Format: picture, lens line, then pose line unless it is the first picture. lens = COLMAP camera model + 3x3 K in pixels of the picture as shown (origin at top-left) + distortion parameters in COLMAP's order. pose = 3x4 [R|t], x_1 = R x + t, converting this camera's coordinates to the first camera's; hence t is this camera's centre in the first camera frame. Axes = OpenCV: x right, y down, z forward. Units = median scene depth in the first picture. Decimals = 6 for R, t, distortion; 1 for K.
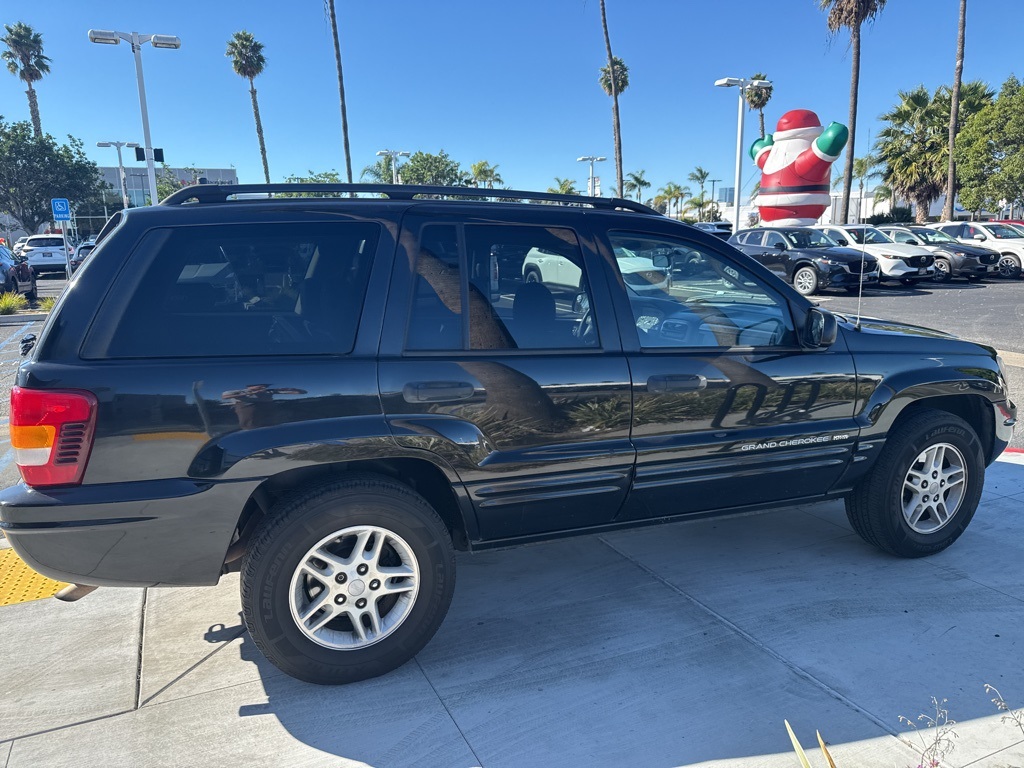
lens RADIAL K [[735.3, 0, 513.0], [0, 735.3, 384.1], [0, 0, 1]] dist [0.005006, -0.007040]
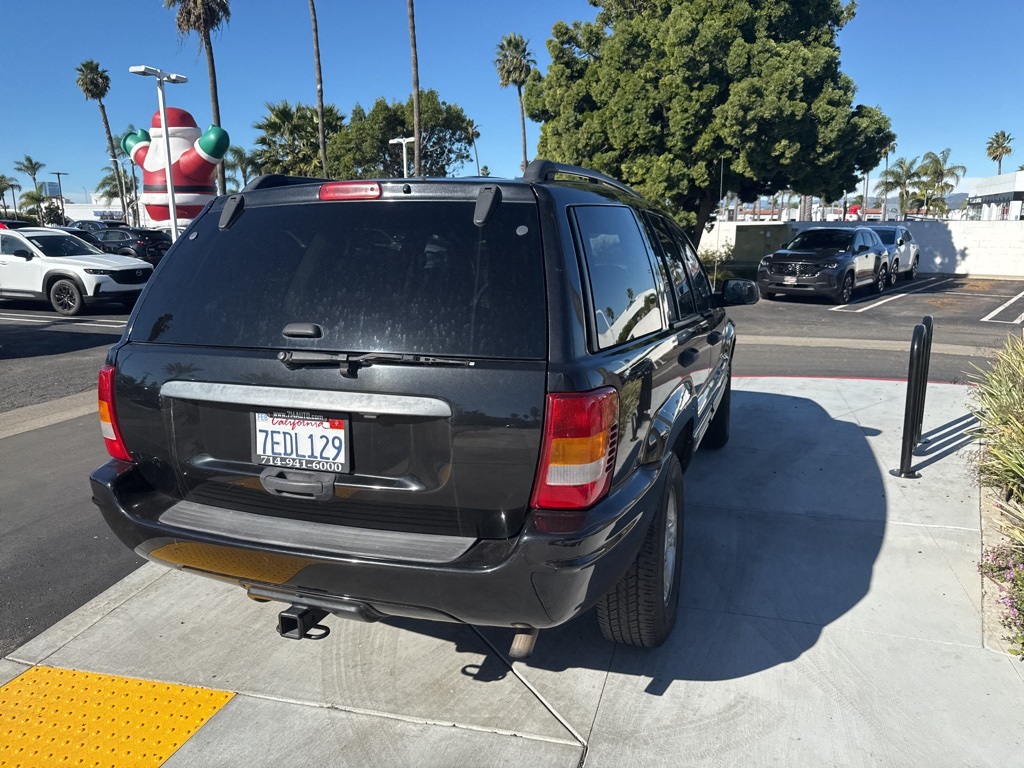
lens RADIAL K [[729.9, 0, 513.7], [0, 729.9, 378.1], [0, 0, 1]] dist [0.037139, -0.050496]
pose [[0.663224, -0.132488, 0.736601, -0.850920], [0.139678, 0.988826, 0.052090, -0.041210], [-0.735271, 0.068340, 0.674319, 0.318144]]
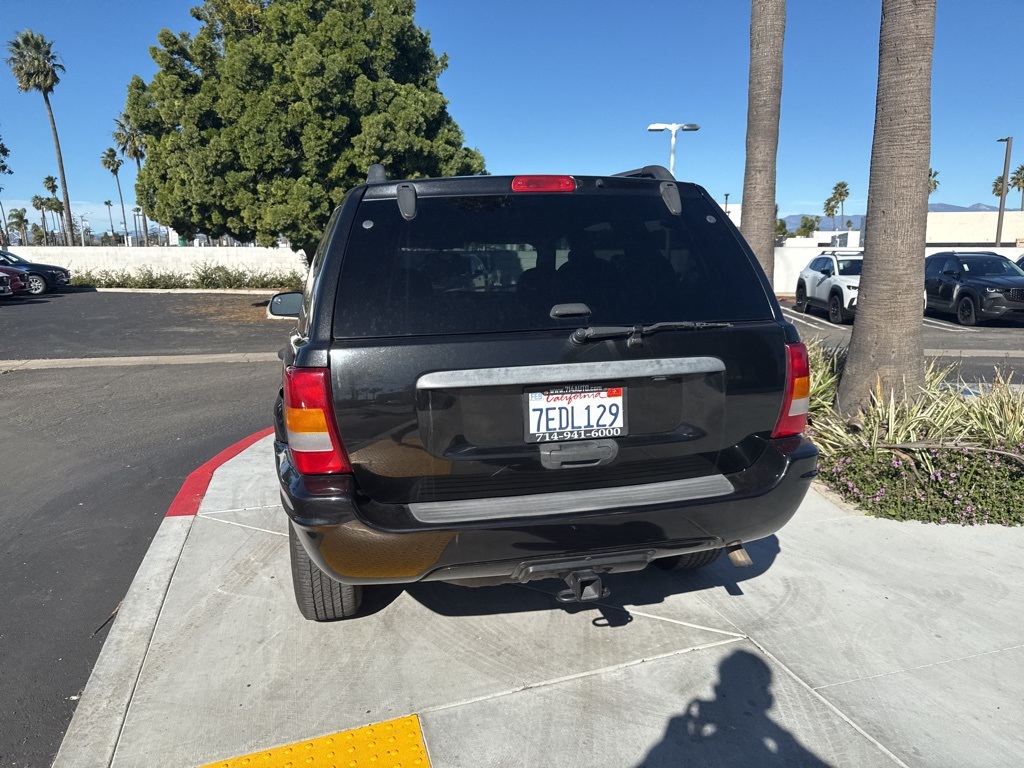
lens RADIAL K [[721.4, 0, 508.9], [0, 721.4, 380.1], [0, 0, 1]] dist [0.049623, -0.053665]
pose [[0.149327, -0.148986, 0.977499, -1.148352], [0.199450, 0.972801, 0.117801, -0.097015], [-0.968463, 0.177372, 0.174980, 0.794644]]
